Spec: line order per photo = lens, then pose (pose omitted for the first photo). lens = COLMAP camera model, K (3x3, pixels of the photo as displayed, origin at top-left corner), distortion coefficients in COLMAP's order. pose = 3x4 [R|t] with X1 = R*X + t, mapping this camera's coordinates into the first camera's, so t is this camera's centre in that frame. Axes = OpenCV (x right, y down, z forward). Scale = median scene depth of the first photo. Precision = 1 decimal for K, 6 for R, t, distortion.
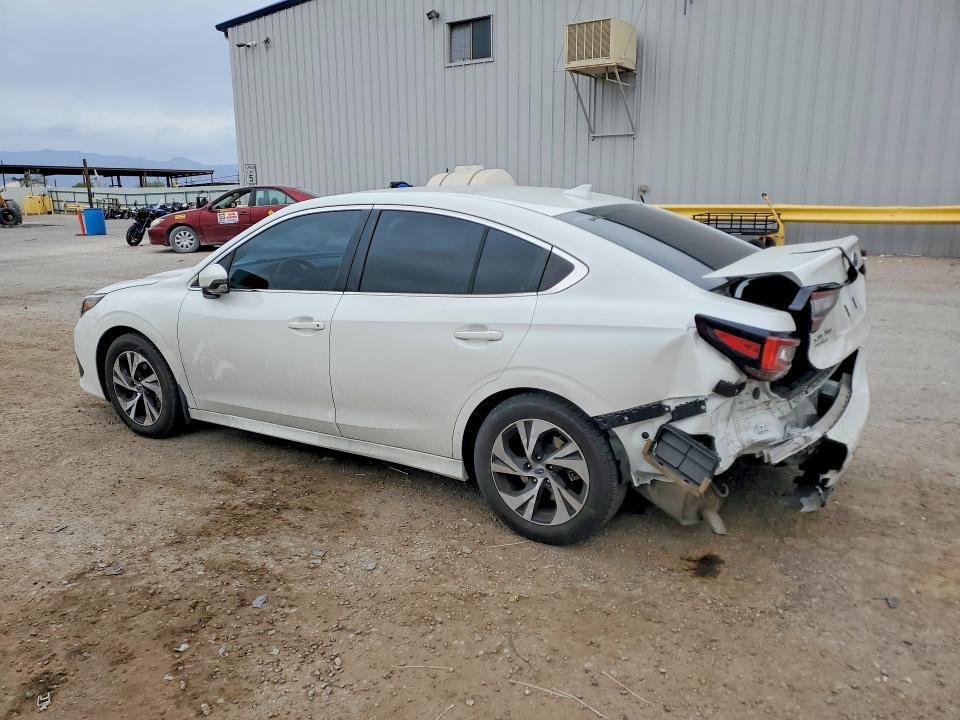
lens RADIAL K [[740.1, 0, 475.9], [0, 740.1, 359.3], [0, 0, 1]] dist [0.004947, 0.000322]
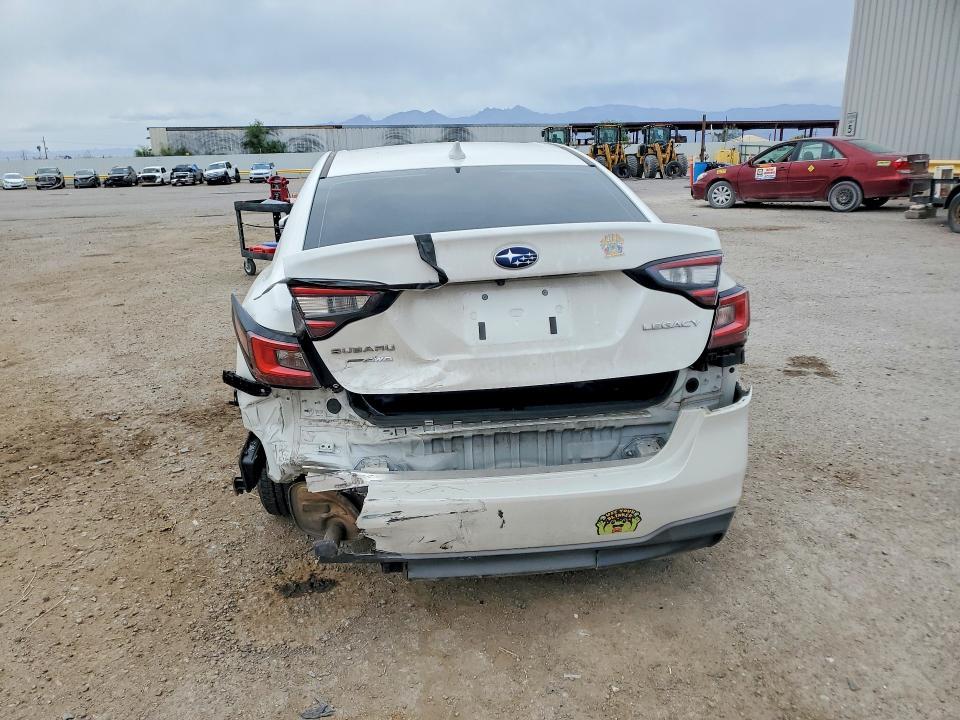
lens RADIAL K [[740.1, 0, 476.4], [0, 740.1, 364.1], [0, 0, 1]] dist [0.004947, 0.000322]
pose [[0.635984, 0.203022, -0.744517, 0.184236], [-0.152959, 0.978796, 0.136246, -0.023093], [0.756391, 0.027230, 0.653553, 0.099751]]
